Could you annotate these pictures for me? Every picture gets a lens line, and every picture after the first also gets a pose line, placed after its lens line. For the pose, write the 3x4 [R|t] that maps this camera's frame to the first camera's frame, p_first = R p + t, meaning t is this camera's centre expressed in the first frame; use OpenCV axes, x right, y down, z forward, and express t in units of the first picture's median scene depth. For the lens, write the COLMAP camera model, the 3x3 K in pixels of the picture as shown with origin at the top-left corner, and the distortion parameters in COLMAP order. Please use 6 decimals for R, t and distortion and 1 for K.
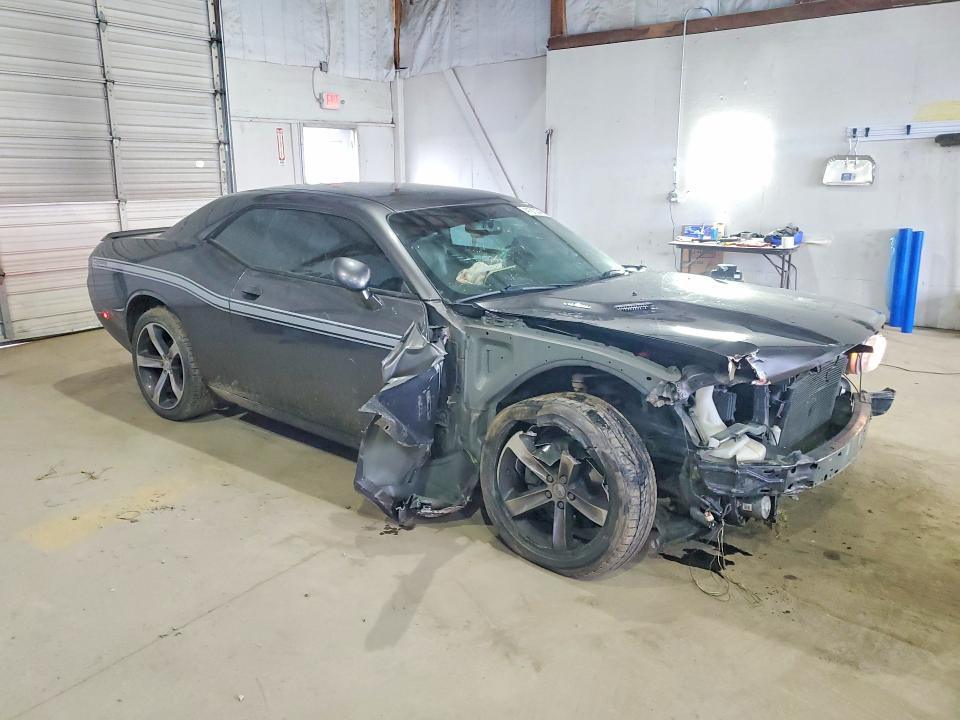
lens RADIAL K [[790.0, 0, 480.0], [0, 790.0, 360.0], [0, 0, 1]] dist [0.002877, 0.002480]
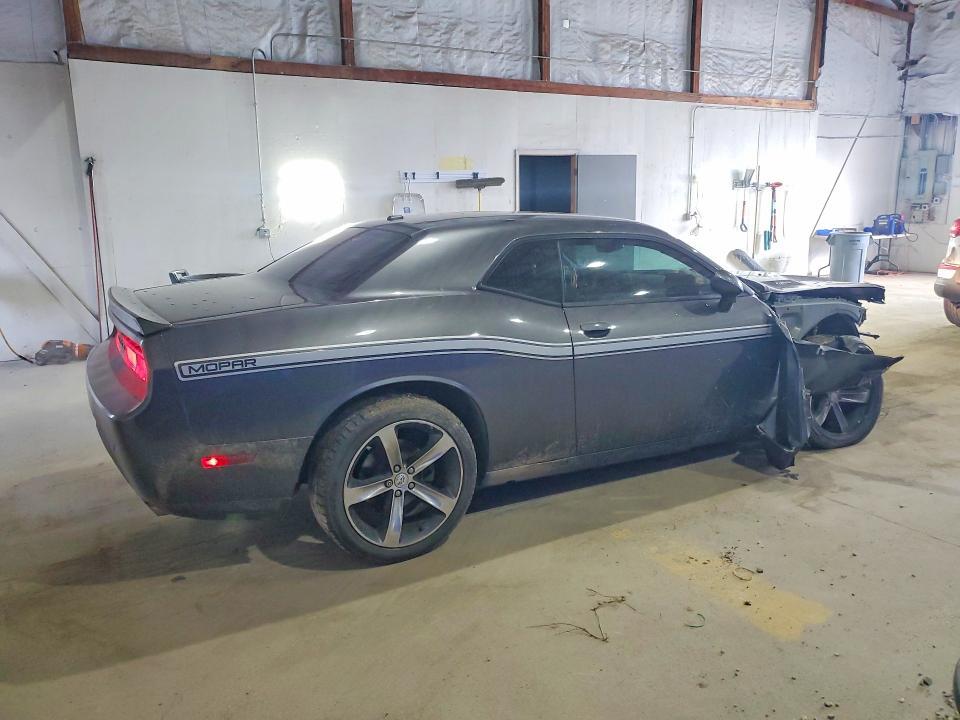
lens RADIAL K [[781.9, 0, 480.0], [0, 781.9, 360.0], [0, 0, 1]] dist [0.006930, -0.000888]
pose [[0.321611, -0.183334, 0.928954, -1.007033], [0.233460, 0.966142, 0.109848, -0.156079], [-0.917640, 0.181545, 0.353523, 0.701489]]
